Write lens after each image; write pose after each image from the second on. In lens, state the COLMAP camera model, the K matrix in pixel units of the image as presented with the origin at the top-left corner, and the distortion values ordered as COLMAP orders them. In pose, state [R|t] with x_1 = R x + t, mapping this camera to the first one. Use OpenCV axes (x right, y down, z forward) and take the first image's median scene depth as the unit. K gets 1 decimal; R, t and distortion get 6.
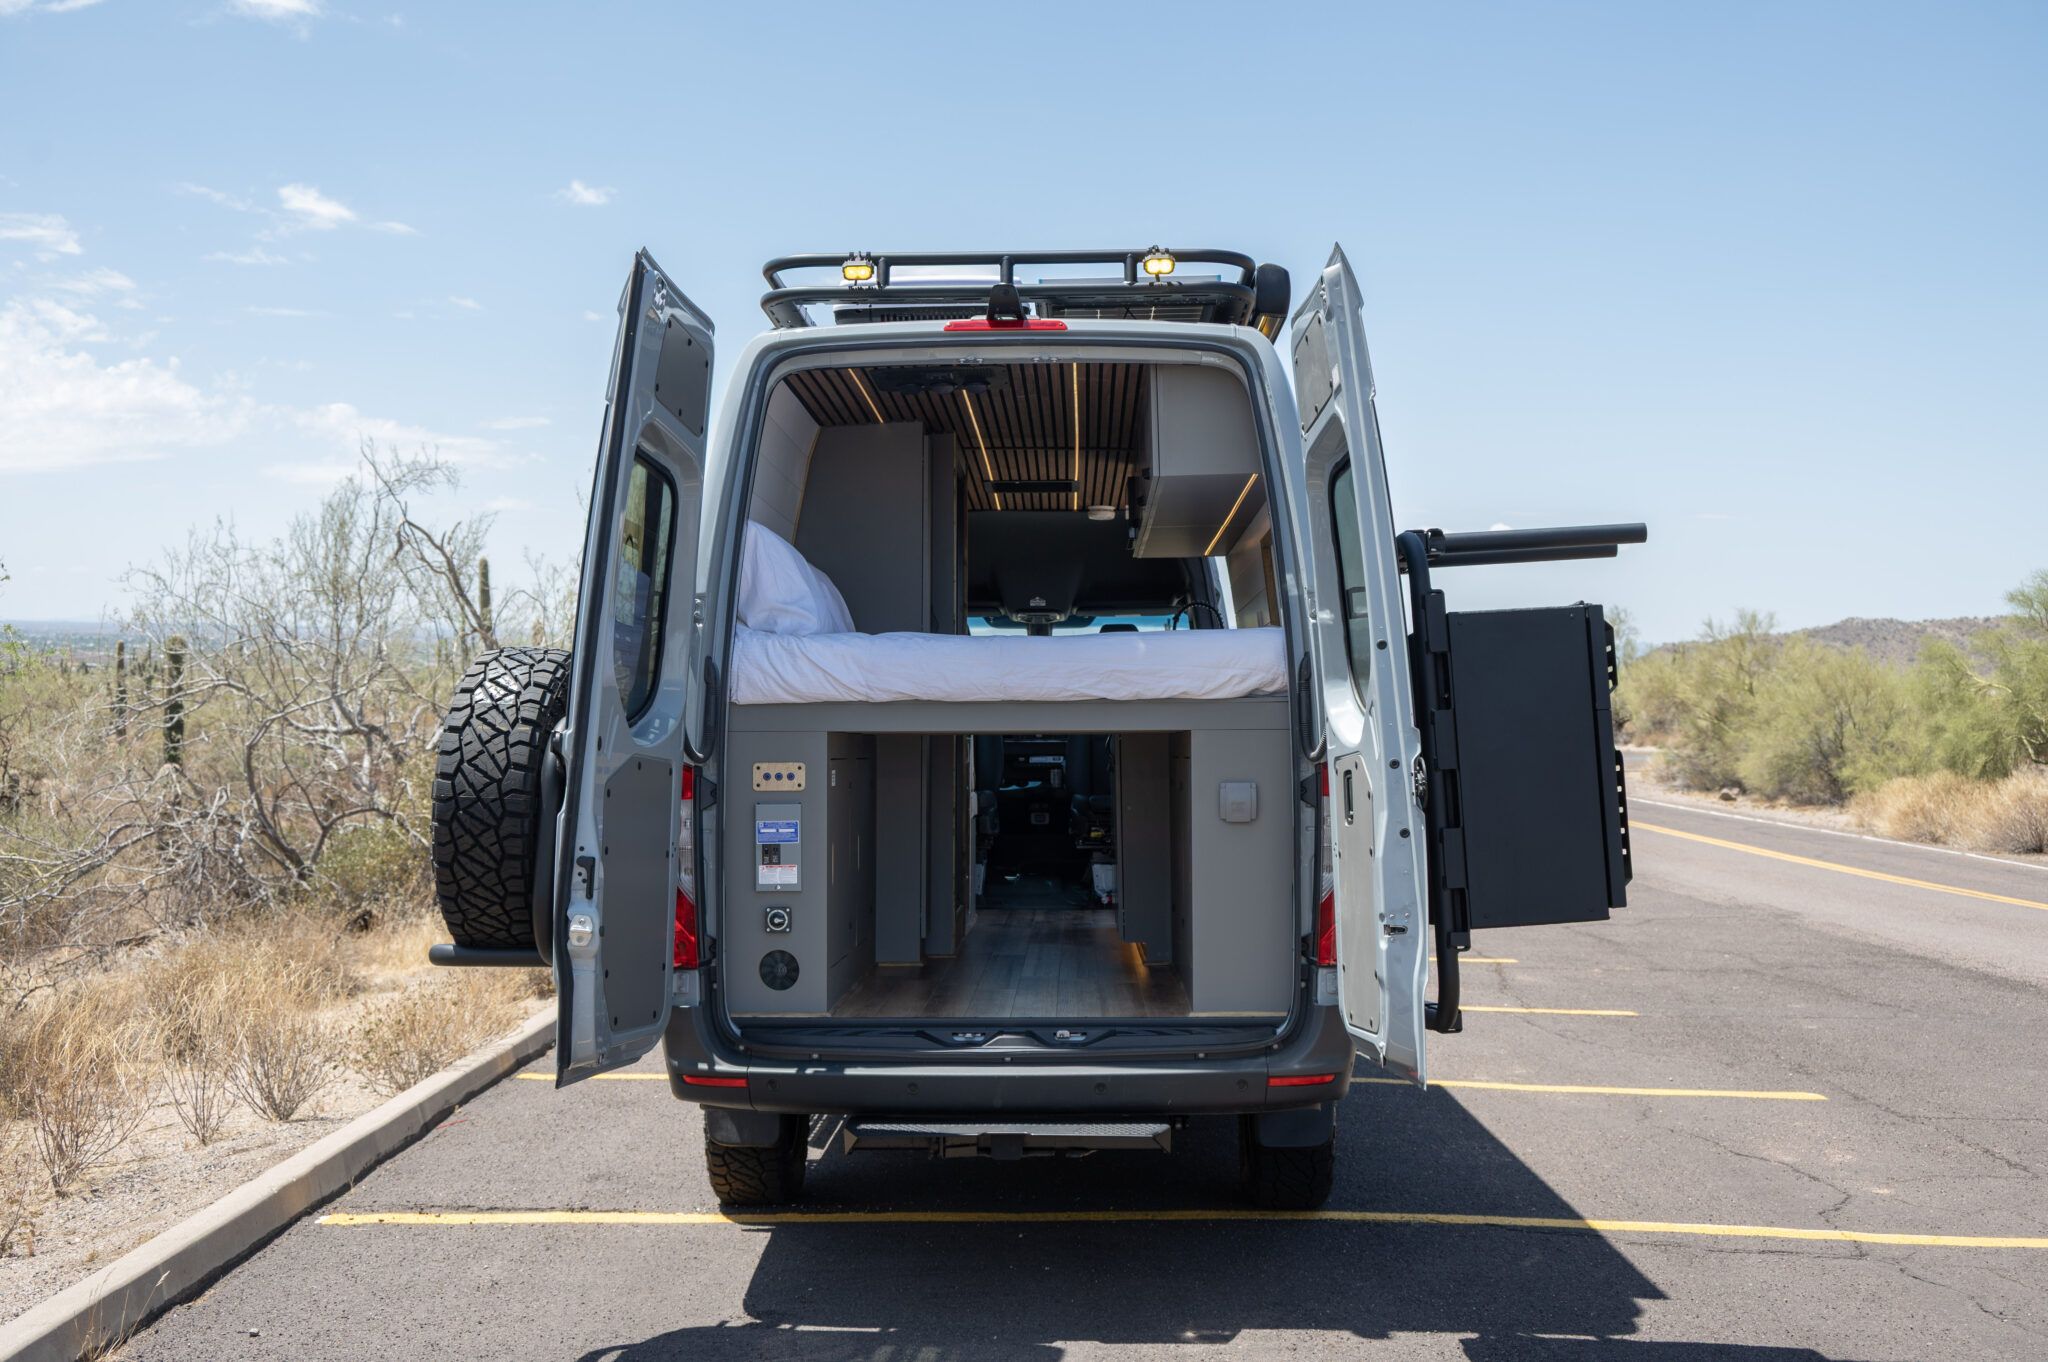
lens RADIAL K [[2254.6, 0, 1022.1], [0, 2254.6, 681.3], [0, 0, 1]] dist [0.000159, 0.000000]
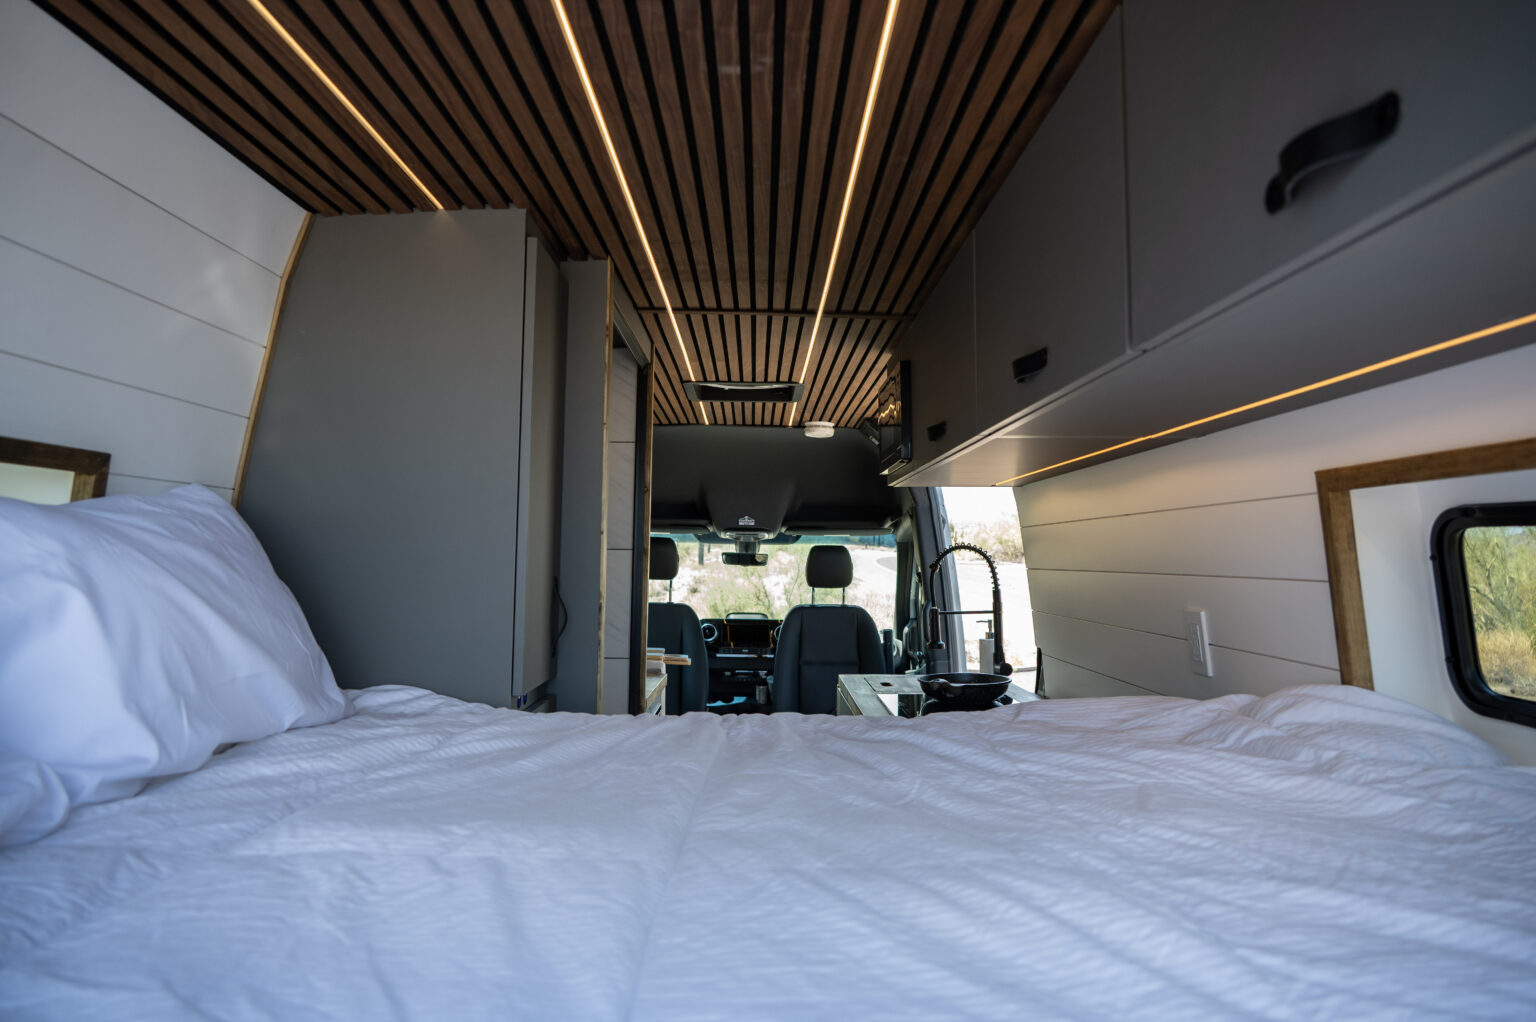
lens RADIAL K [[1051.7, 0, 769.7], [0, 1051.7, 511.1], [0, 0, 1]] dist [-0.000332, -0.000001]
pose [[0.999272, 0.012618, 0.035997, 0.000368], [-0.012179, 0.999849, -0.012383, -0.038314], [-0.036148, 0.011935, 0.999275, 0.609497]]
